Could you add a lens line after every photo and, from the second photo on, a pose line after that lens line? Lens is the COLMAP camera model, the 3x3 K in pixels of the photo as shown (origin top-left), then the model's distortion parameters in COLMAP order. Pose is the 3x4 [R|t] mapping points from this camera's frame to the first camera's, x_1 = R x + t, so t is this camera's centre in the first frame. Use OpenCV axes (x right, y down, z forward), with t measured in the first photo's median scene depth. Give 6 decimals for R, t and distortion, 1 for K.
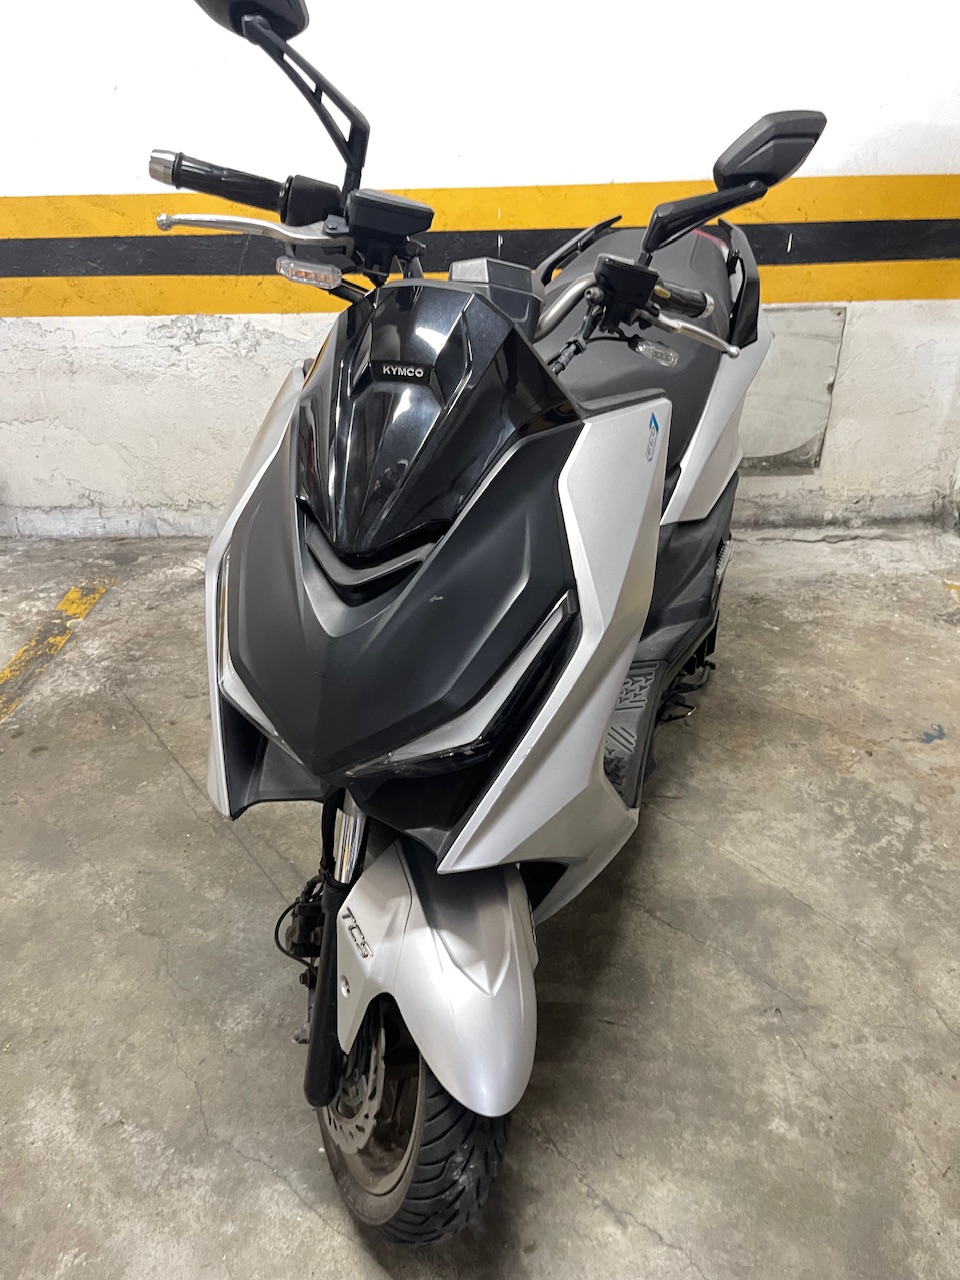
lens RADIAL K [[984.5, 0, 472.1], [0, 984.5, 633.5], [0, 0, 1]] dist [0.066529, -0.093451]
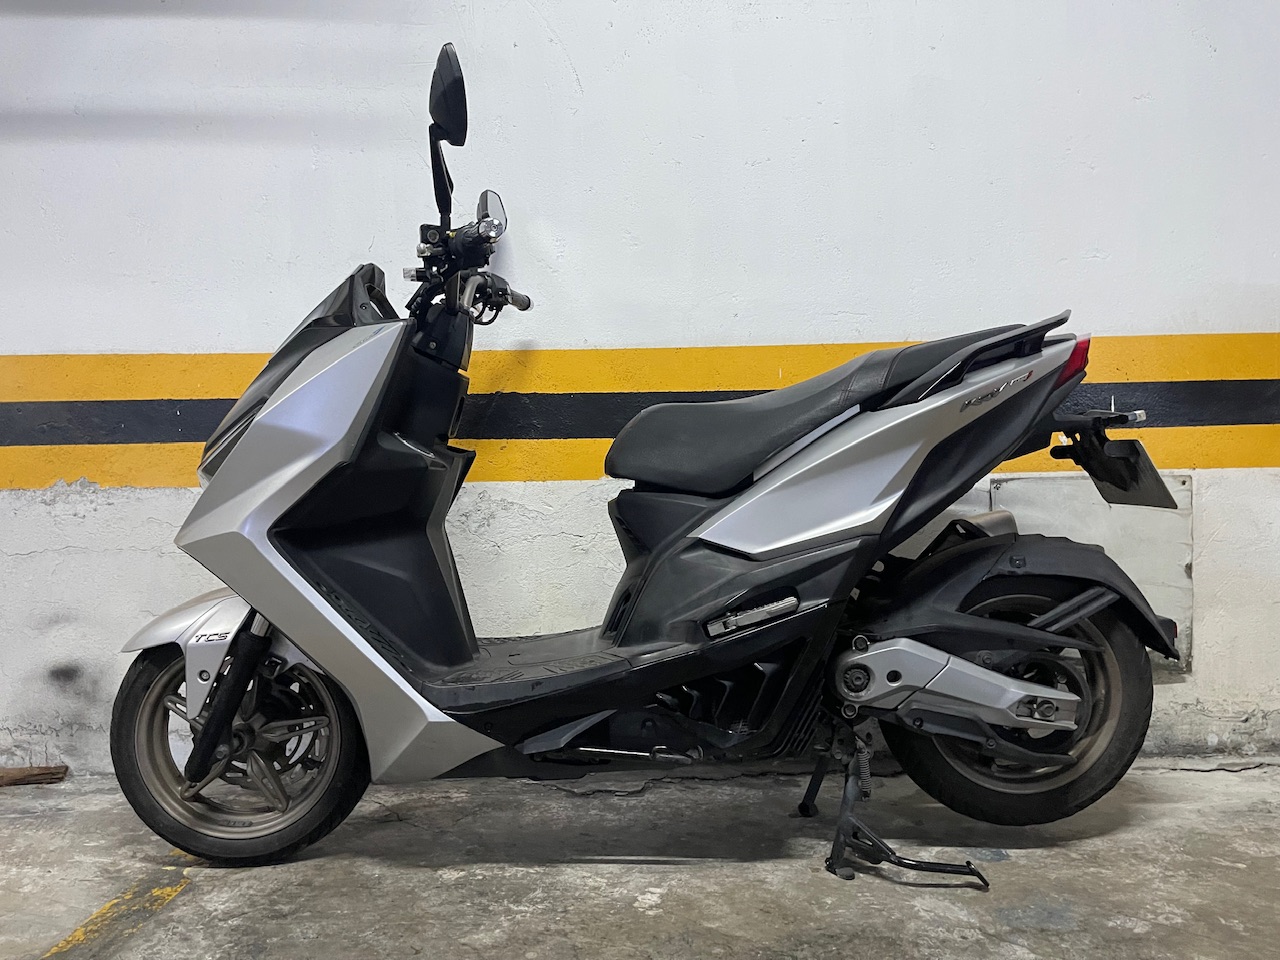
lens RADIAL K [[984.5, 0, 642.0], [0, 984.5, 472.0], [0, 0, 1]] dist [0.066529, -0.093451]
pose [[0.999653, 0.008387, 0.024984, -0.115549], [0.005091, 0.868692, -0.495326, 0.090332], [-0.025858, 0.495281, 0.868348, 0.268174]]
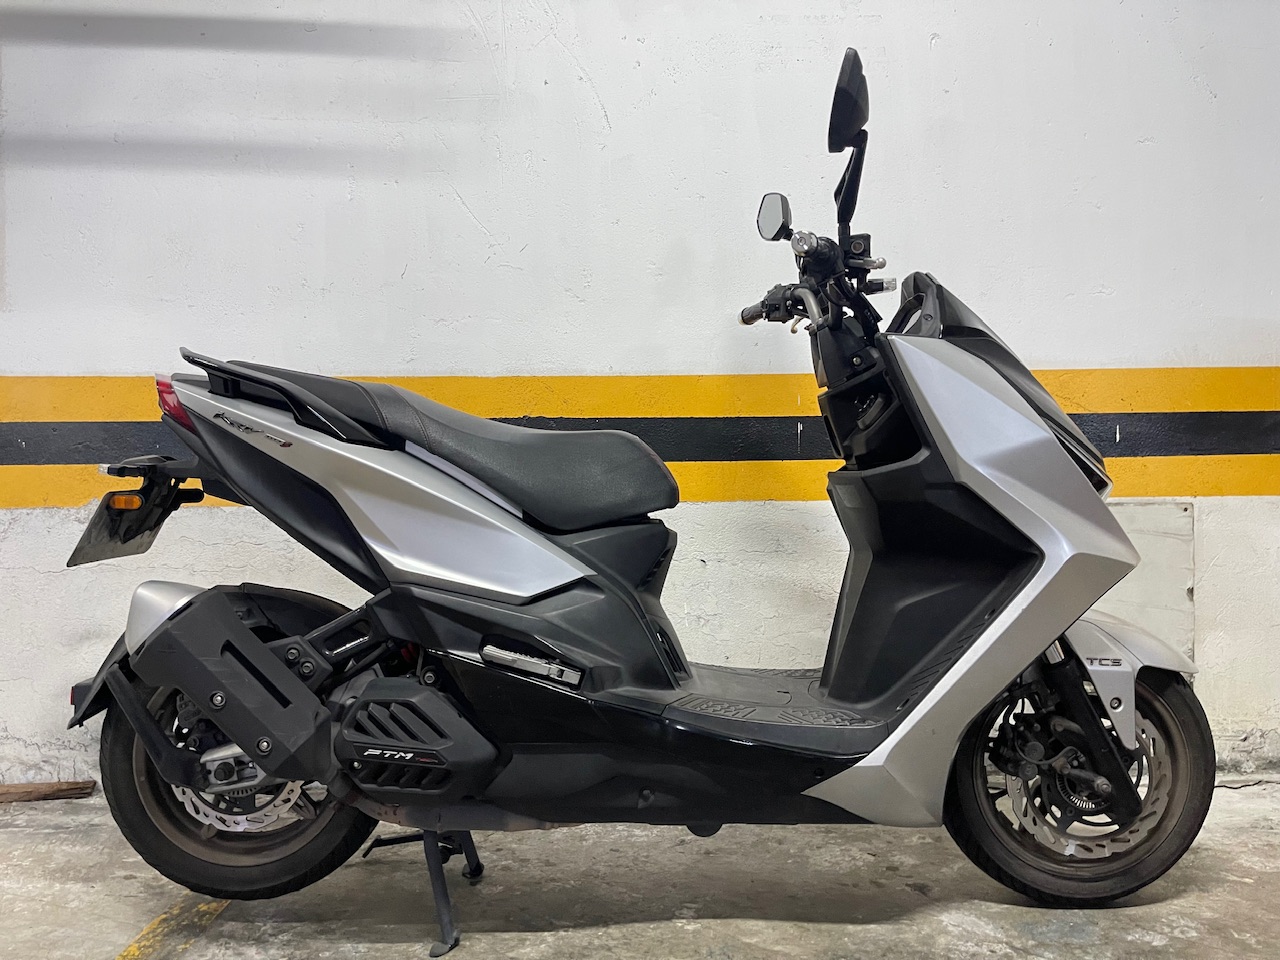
lens RADIAL K [[984.5, 0, 641.0], [0, 984.5, 463.2], [0, 0, 1]] dist [0.066529, -0.093451]
pose [[0.998884, 0.016771, 0.044161, -0.154988], [0.008076, 0.860463, -0.509449, 0.090930], [-0.046543, 0.509237, 0.859367, 0.240094]]
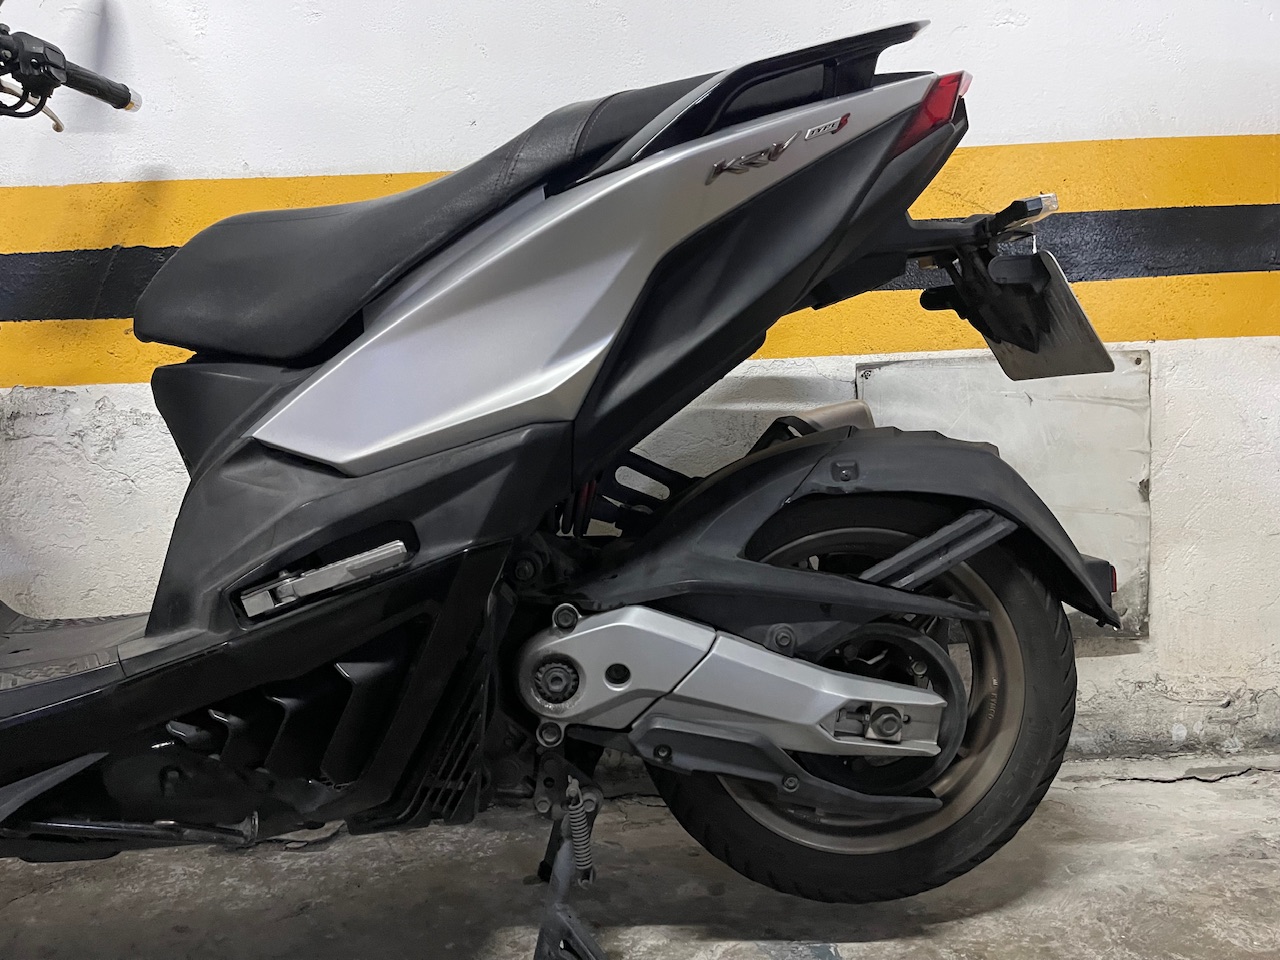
lens RADIAL K [[984.5, 0, 637.2], [0, 984.5, 477.9], [0, 0, 1]] dist [0.066529, -0.093451]
pose [[0.999119, -0.016388, 0.038631, 0.055284], [0.032055, 0.892165, -0.450571, -0.009955], [-0.027081, 0.451412, 0.891904, 0.523828]]
